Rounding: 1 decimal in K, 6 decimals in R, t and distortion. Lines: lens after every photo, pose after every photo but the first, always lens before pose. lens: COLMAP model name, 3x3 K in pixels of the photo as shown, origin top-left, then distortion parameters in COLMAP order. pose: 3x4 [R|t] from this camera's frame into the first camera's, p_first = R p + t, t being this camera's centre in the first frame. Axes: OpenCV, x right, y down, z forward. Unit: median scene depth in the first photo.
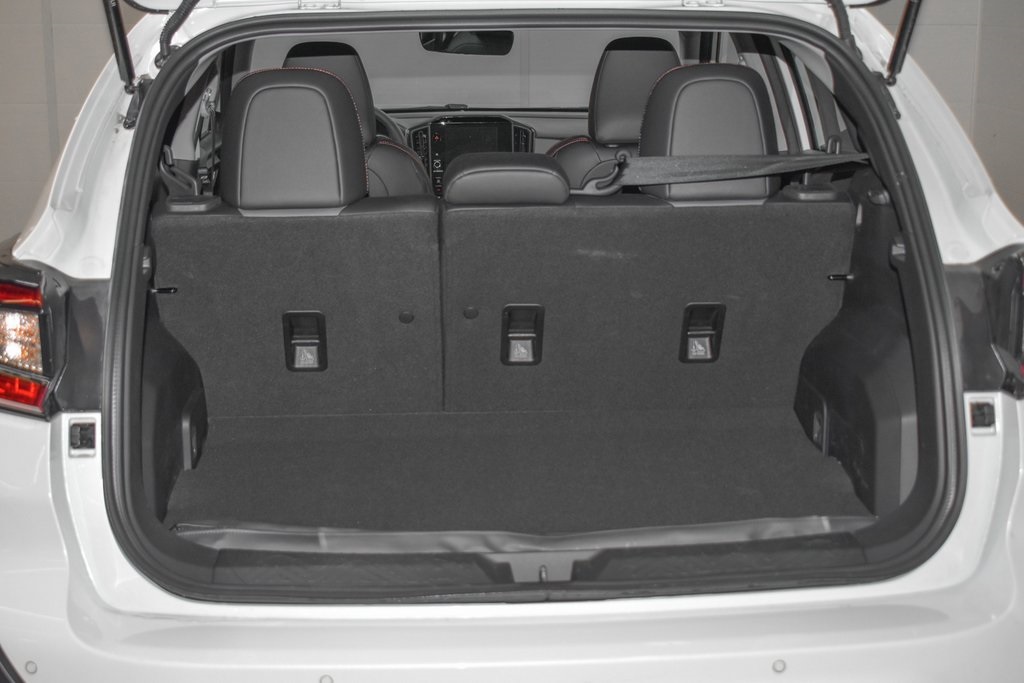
lens RADIAL K [[1445.1, 0, 512.0], [0, 1445.1, 341.5], [0, 0, 1]] dist [-0.018370, -0.015496]
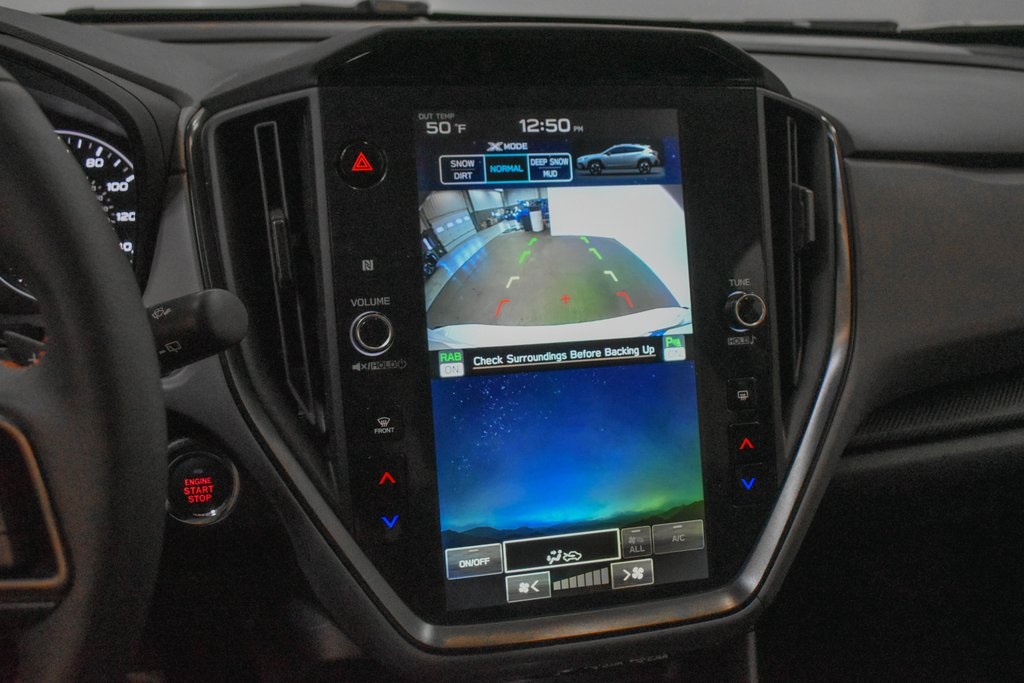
lens RADIAL K [[868.3, 0, 515.7], [0, 868.3, 354.8], [0, 0, 1]] dist [-0.006507, -0.000159]
pose [[0.984821, -0.038014, 0.169362, -0.108308], [0.008856, 0.985457, 0.169695, -0.281190], [-0.173349, -0.165619, 0.970835, 1.845525]]
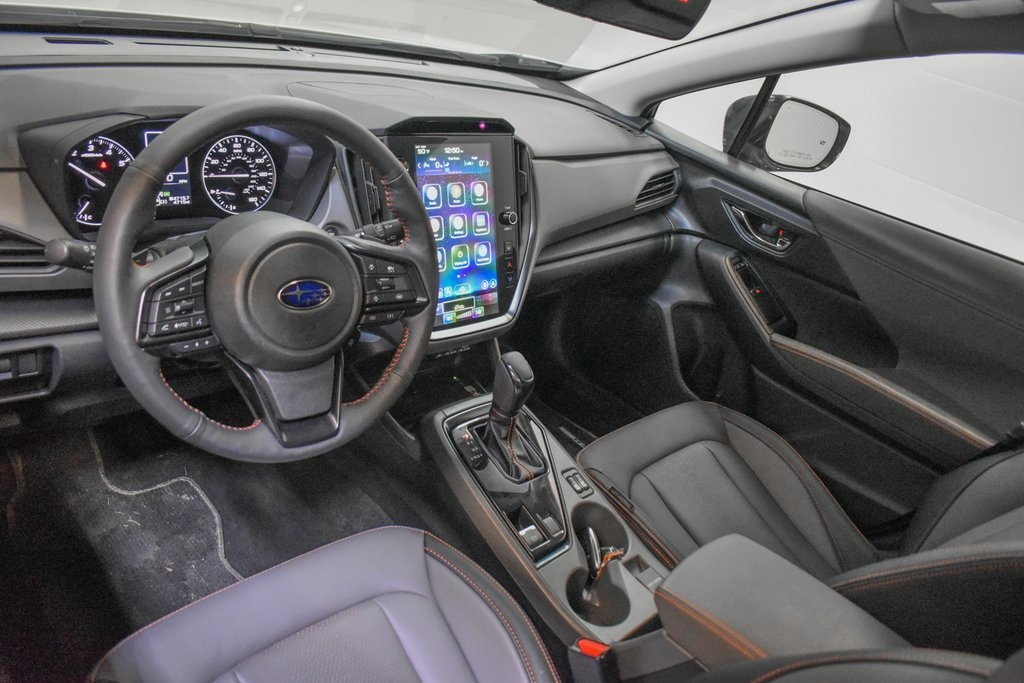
lens RADIAL K [[777.7, 0, 512.0], [0, 777.7, 341.5], [0, 0, 1]] dist [-0.039183, 0.001816]
pose [[0.728227, -0.151663, 0.668344, -0.415998], [-0.087360, 0.946709, 0.310017, -0.347207], [-0.679746, -0.284149, 0.676170, 1.635146]]
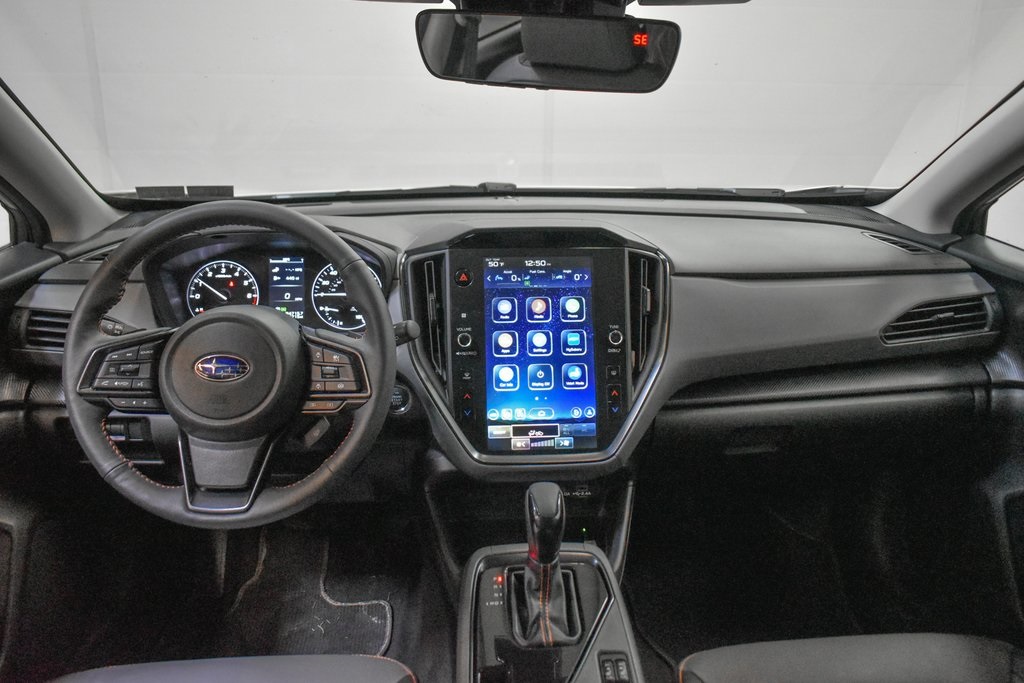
lens RADIAL K [[825.8, 0, 533.4], [0, 825.8, 338.9], [0, 0, 1]] dist [-0.016625, -0.008939]
pose [[0.999660, 0.005811, 0.025402, -0.075272], [-0.007613, 0.997418, 0.071408, -0.290546], [-0.024922, -0.071577, 0.997124, 1.524000]]
